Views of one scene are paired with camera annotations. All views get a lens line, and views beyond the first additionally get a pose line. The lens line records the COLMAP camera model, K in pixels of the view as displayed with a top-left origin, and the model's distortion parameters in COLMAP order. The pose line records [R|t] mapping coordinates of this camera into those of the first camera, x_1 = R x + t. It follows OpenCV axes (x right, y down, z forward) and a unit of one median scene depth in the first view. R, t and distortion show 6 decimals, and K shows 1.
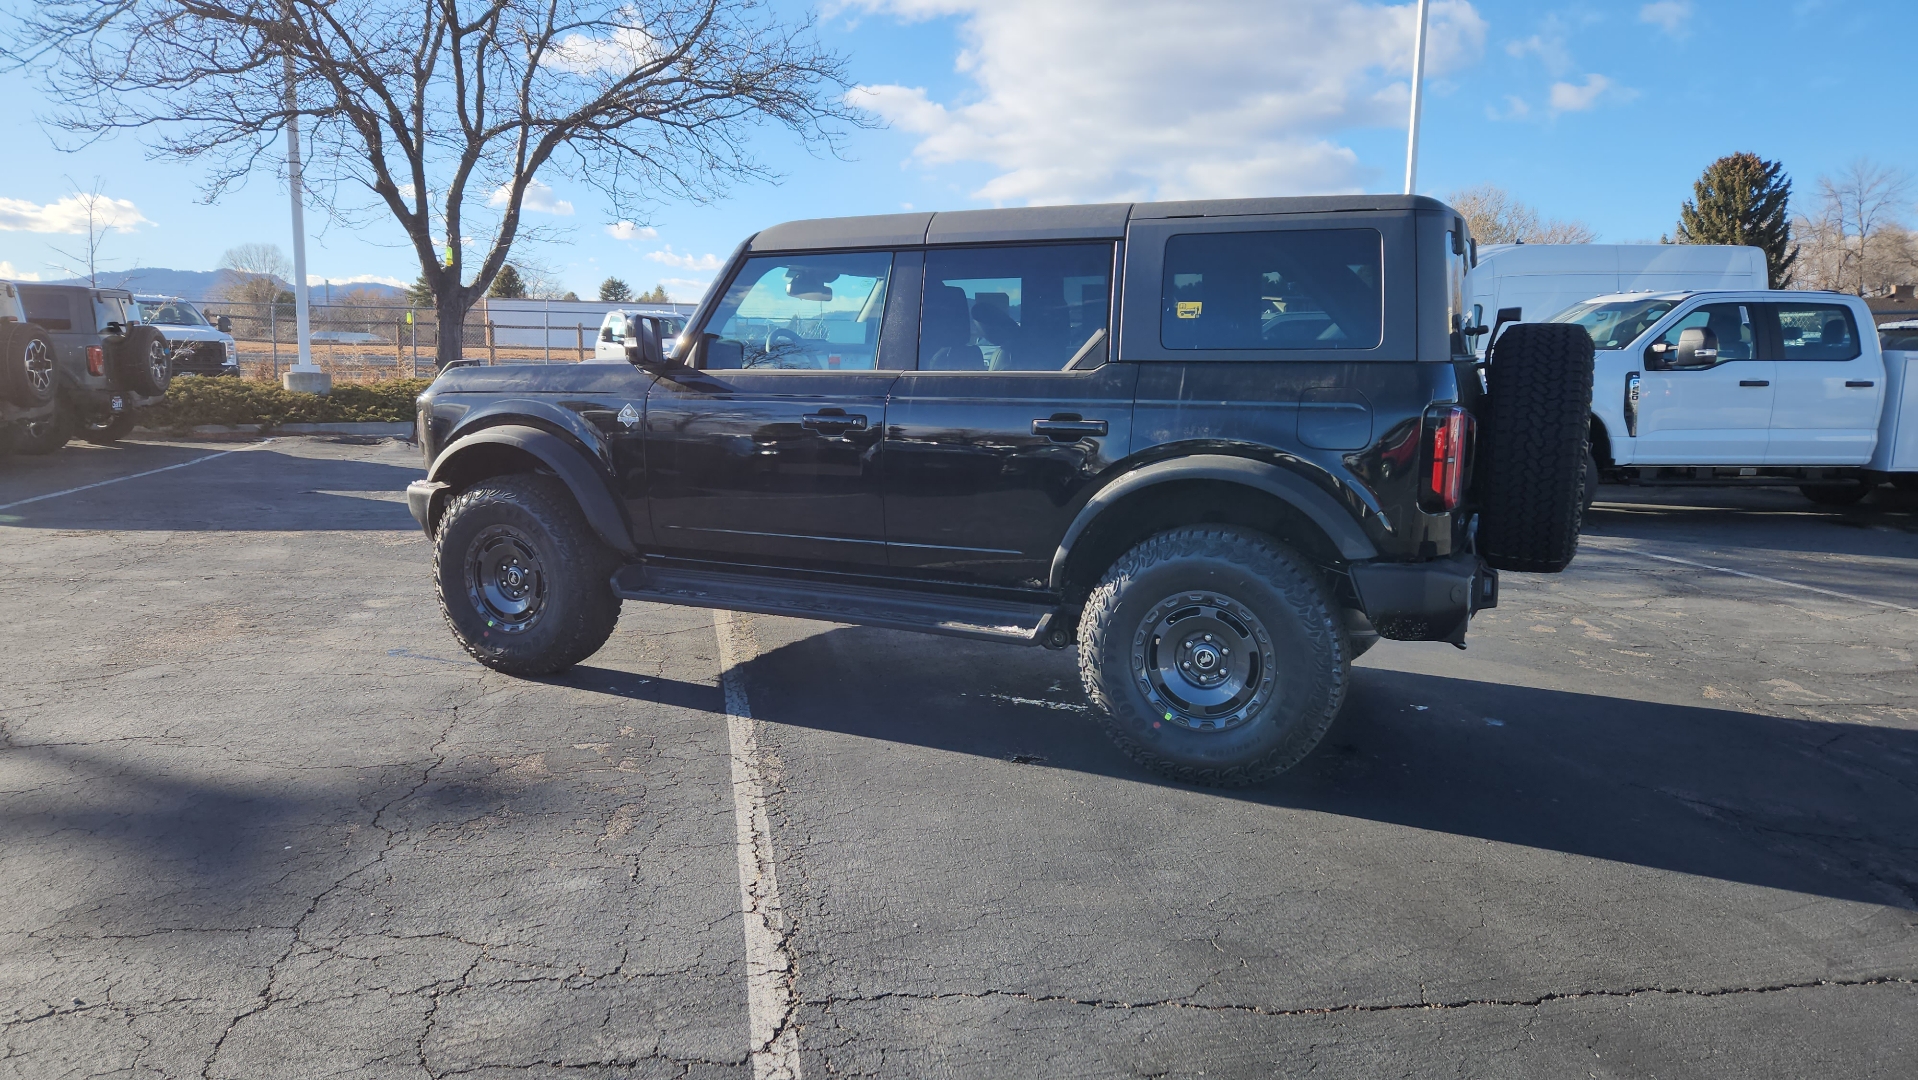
lens RADIAL K [[1273.1, 0, 932.8], [0, 1273.1, 548.4], [0, 0, 1]] dist [0.078776, -0.064940]
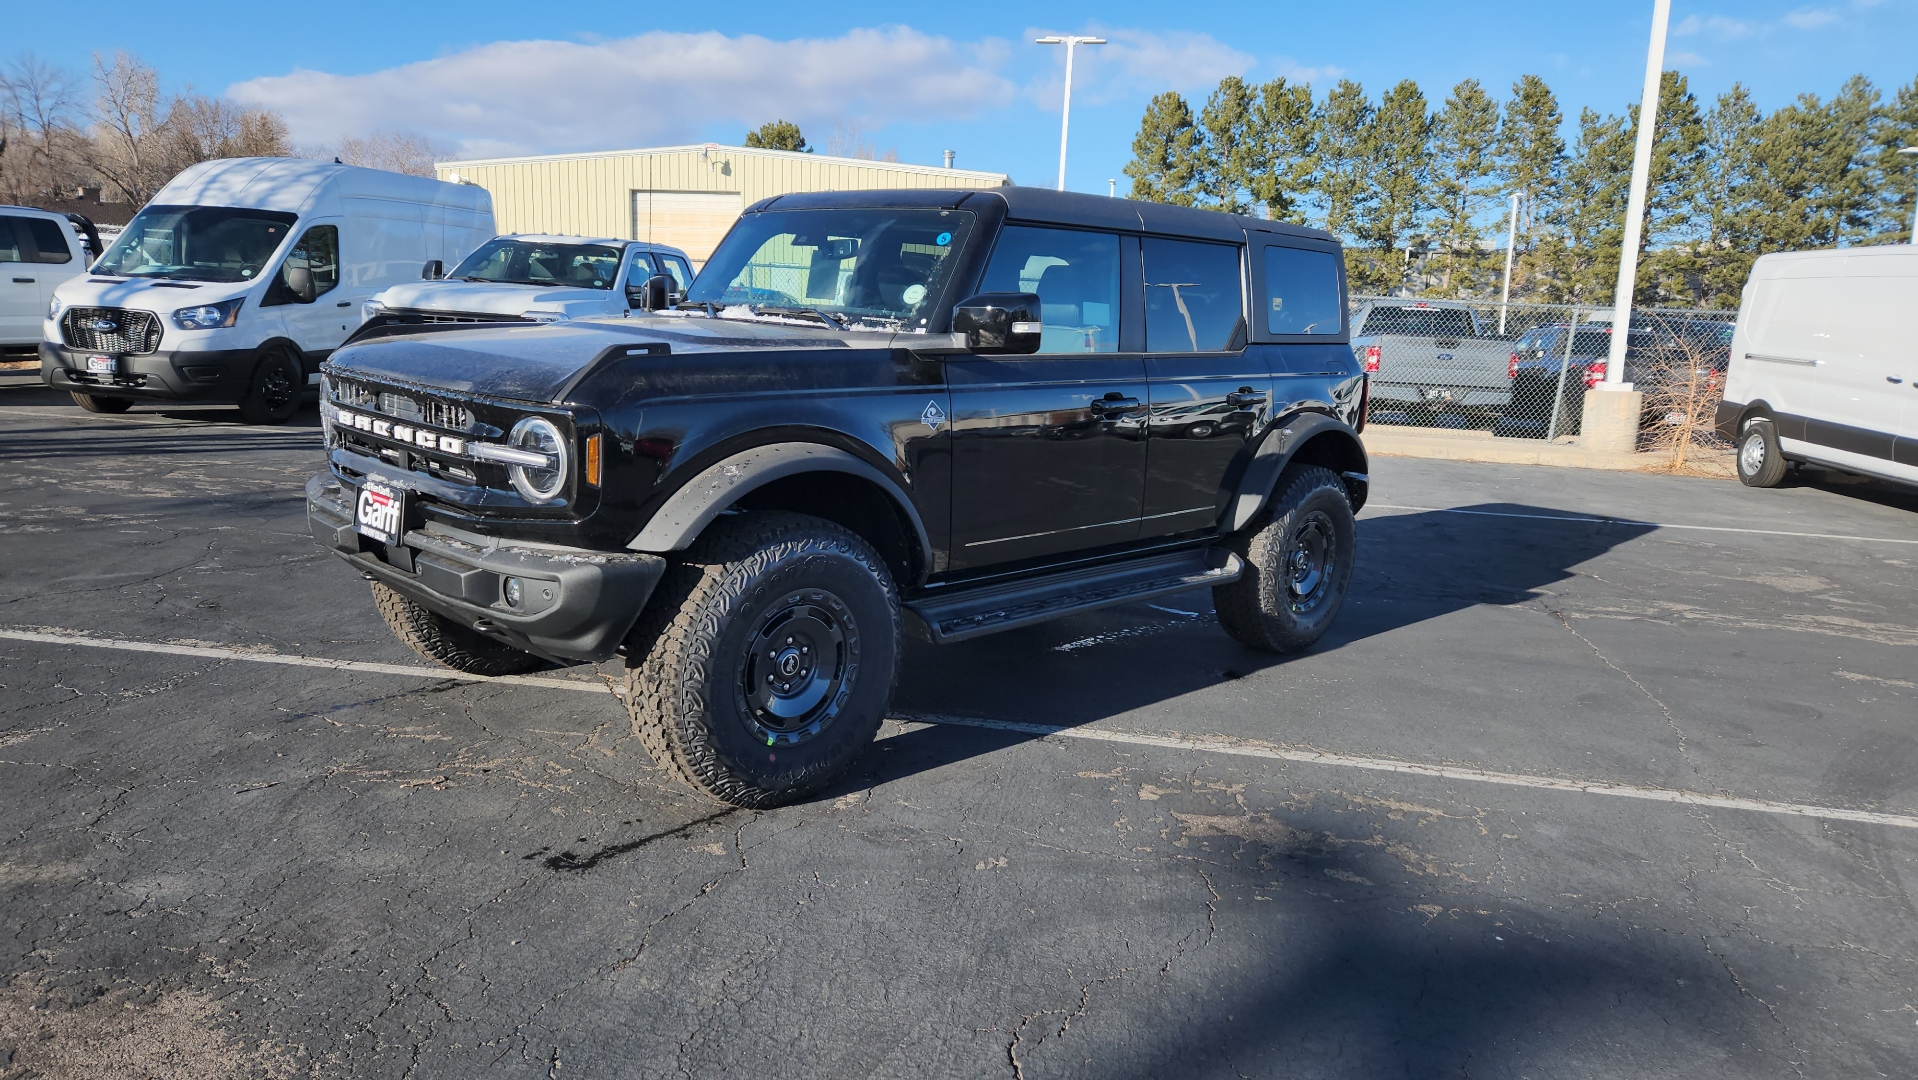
lens RADIAL K [[1268.2, 0, 946.6], [0, 1268.2, 544.0], [0, 0, 1]] dist [0.074885, -0.060101]
pose [[0.327954, -0.169147, 0.929428, -1.113051], [0.099808, 0.984538, 0.143958, -0.156987], [-0.939407, 0.045552, 0.339765, 0.836392]]
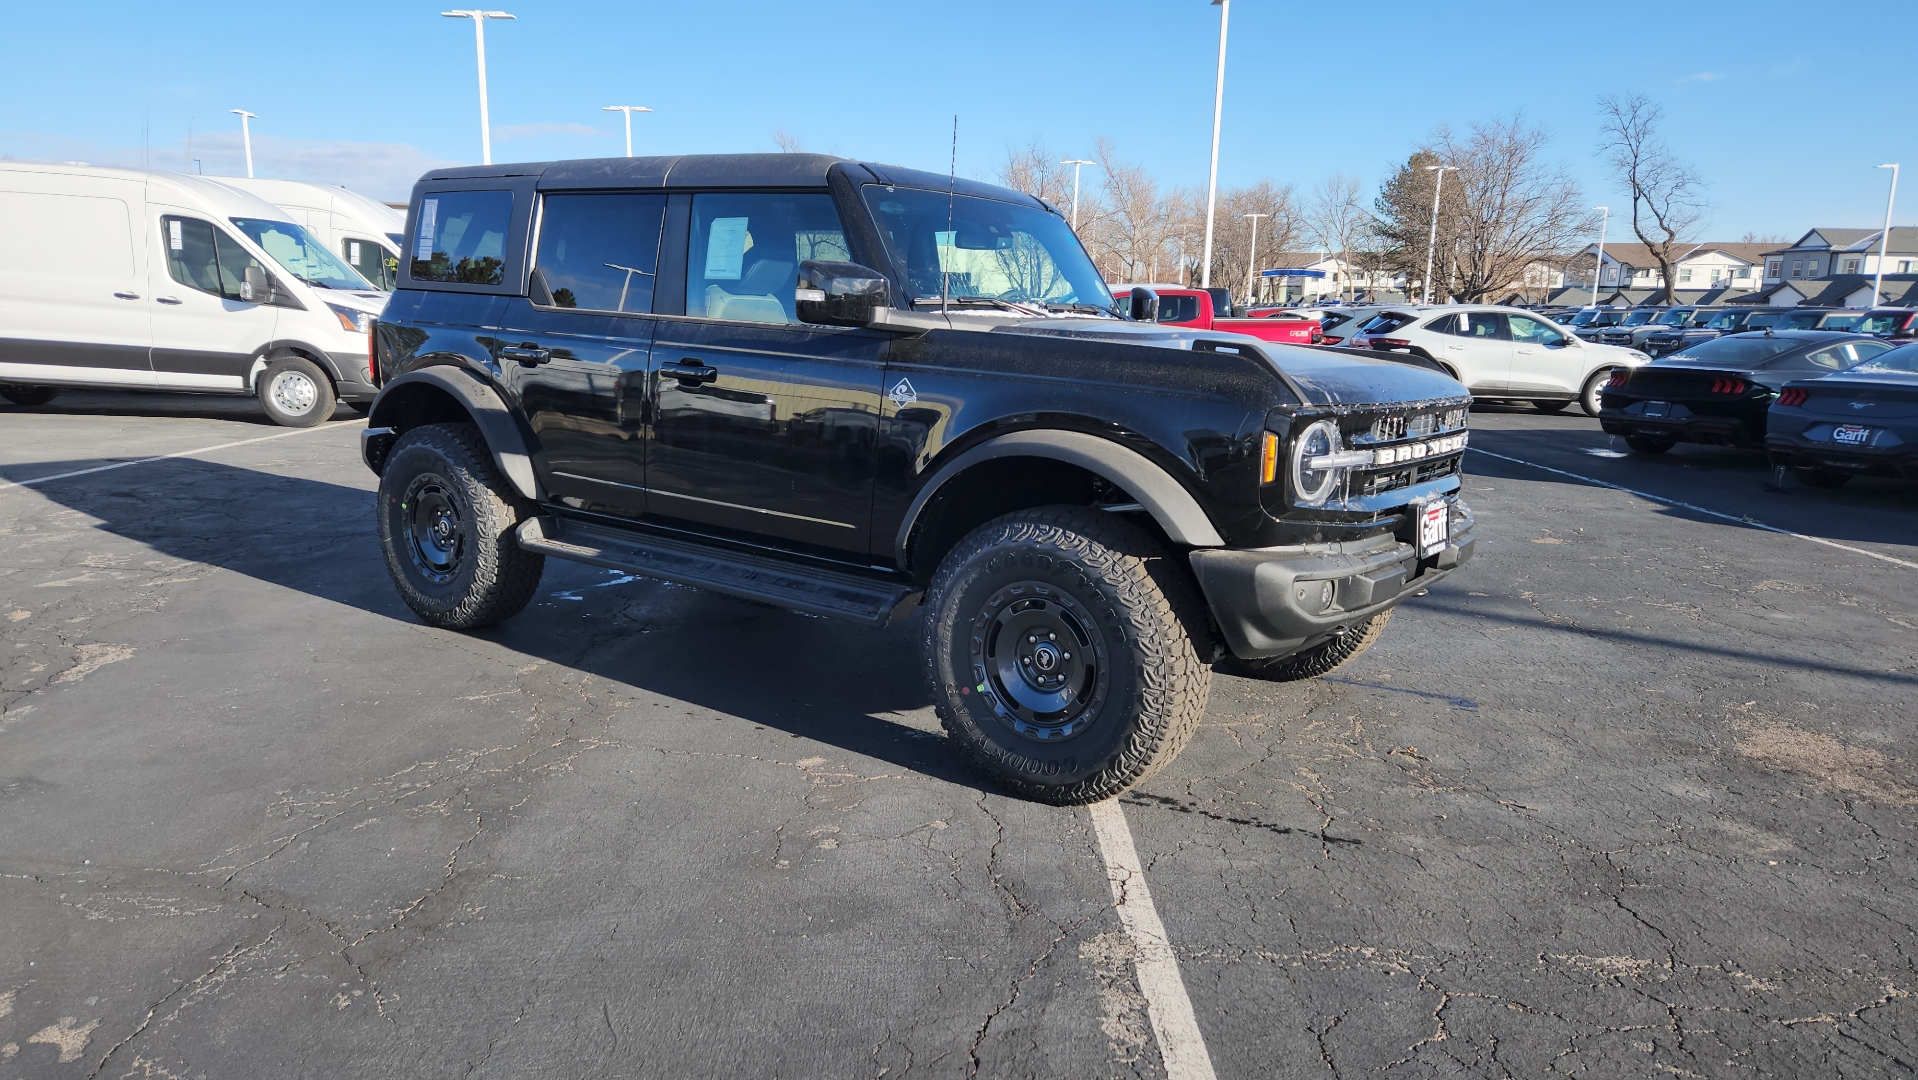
lens RADIAL K [[1269.9, 0, 934.5], [0, 1269.9, 537.8], [0, 0, 1]] dist [0.077570, -0.063743]
pose [[-0.978532, -0.082833, 0.188715, -0.301341], [-0.017744, 0.946135, 0.323286, -0.360410], [-0.205329, 0.312998, -0.927293, 2.324341]]
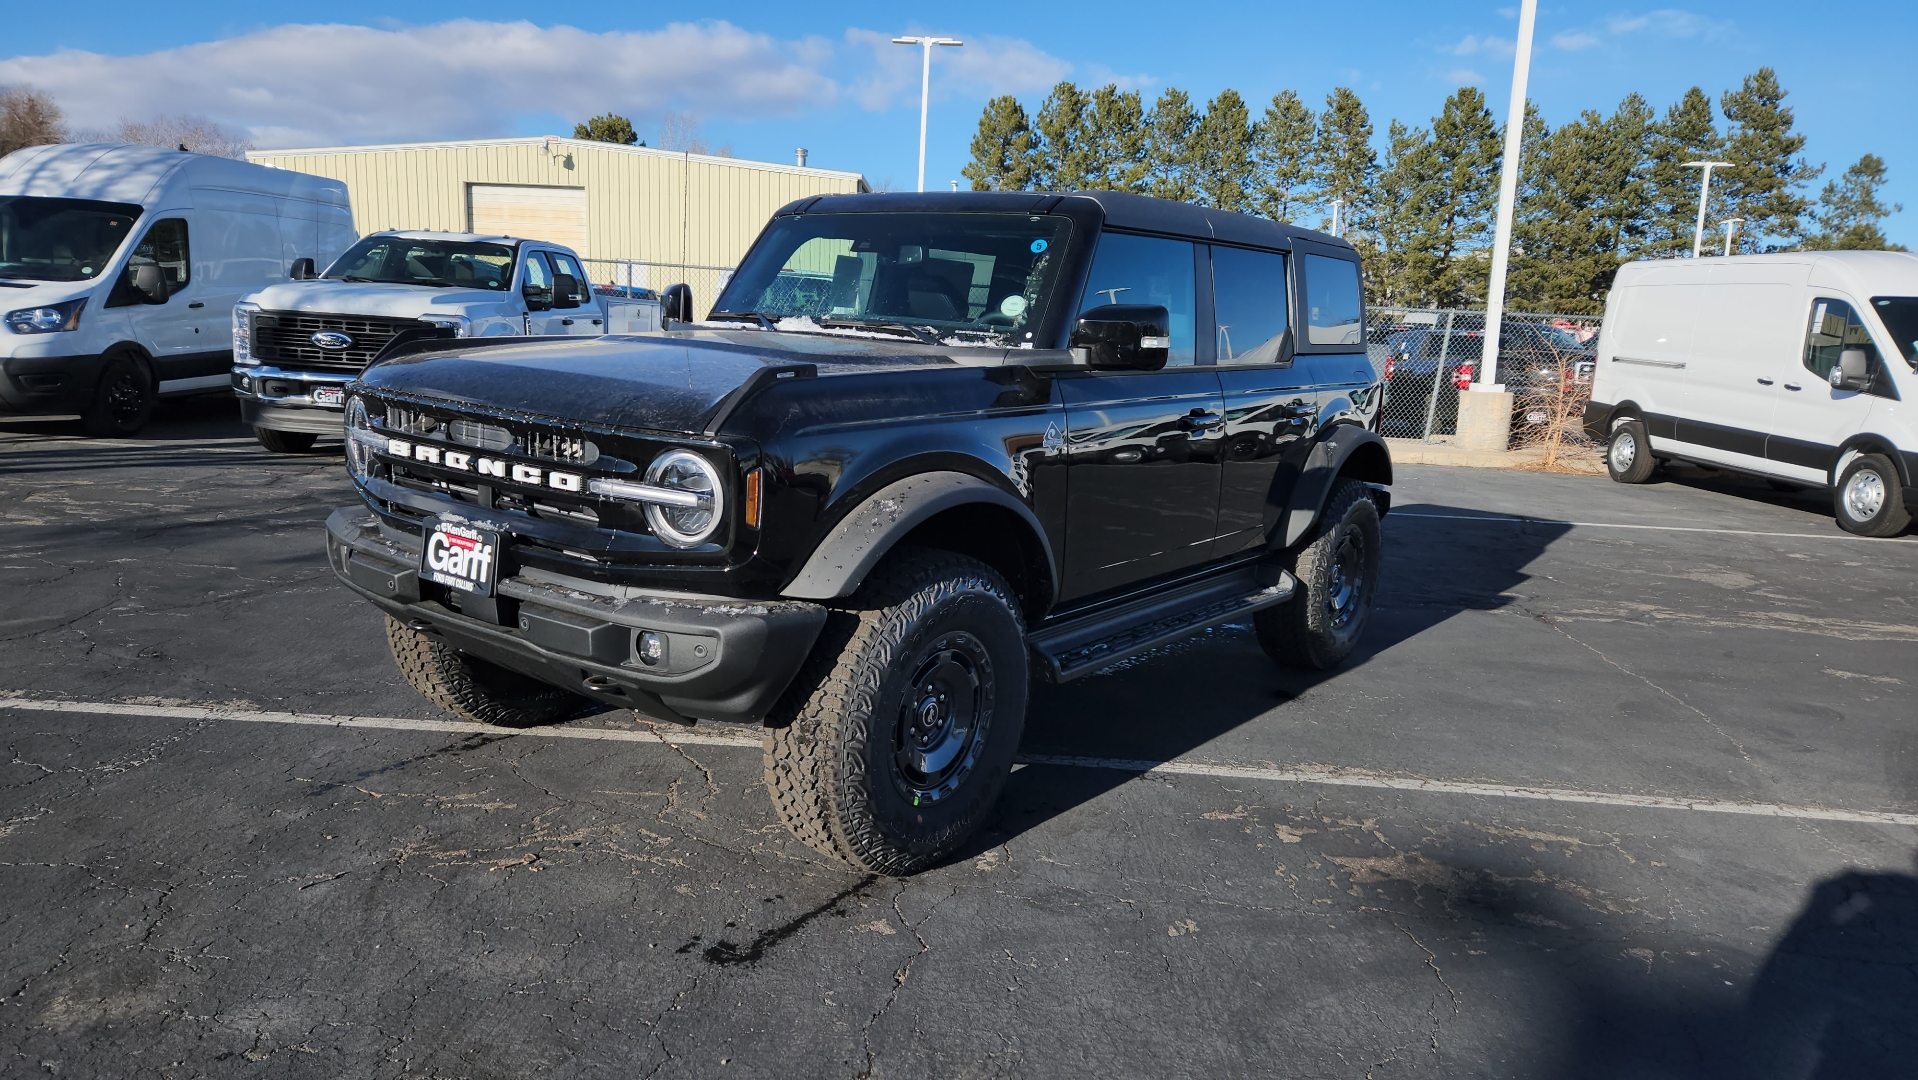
lens RADIAL K [[1269.9, 0, 934.5], [0, 1269.9, 537.8], [0, 0, 1]] dist [0.077570, -0.063743]
pose [[0.210974, -0.170200, 0.962560, -1.097627], [0.101332, 0.983227, 0.151644, -0.187125], [-0.972225, 0.065545, 0.224682, 1.036610]]
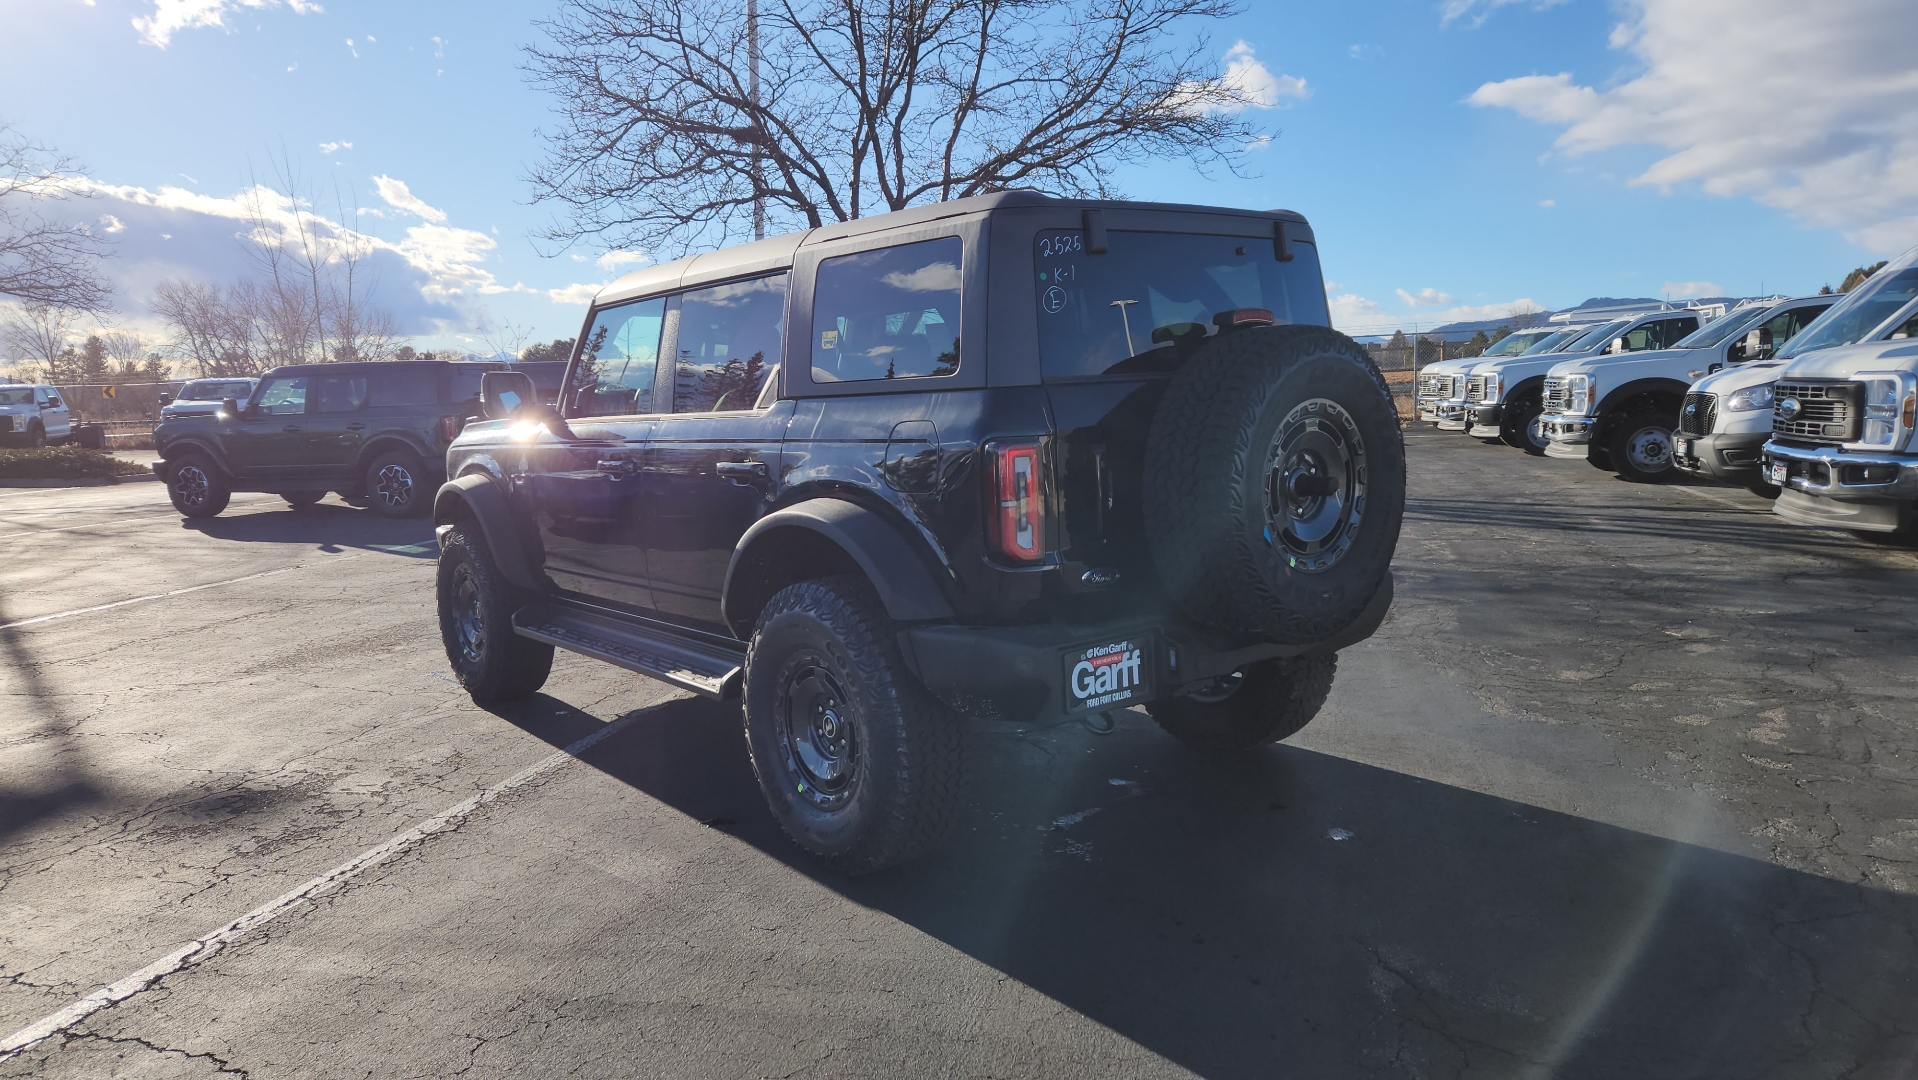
lens RADIAL K [[1274.7, 0, 937.4], [0, 1274.7, 515.7], [0, 0, 1]] dist [0.074489, -0.058004]
pose [[0.895294, -0.004858, -0.445449, 0.636943], [-0.016483, 0.998895, -0.044022, -0.020984], [0.445171, 0.046755, 0.894224, 0.215725]]
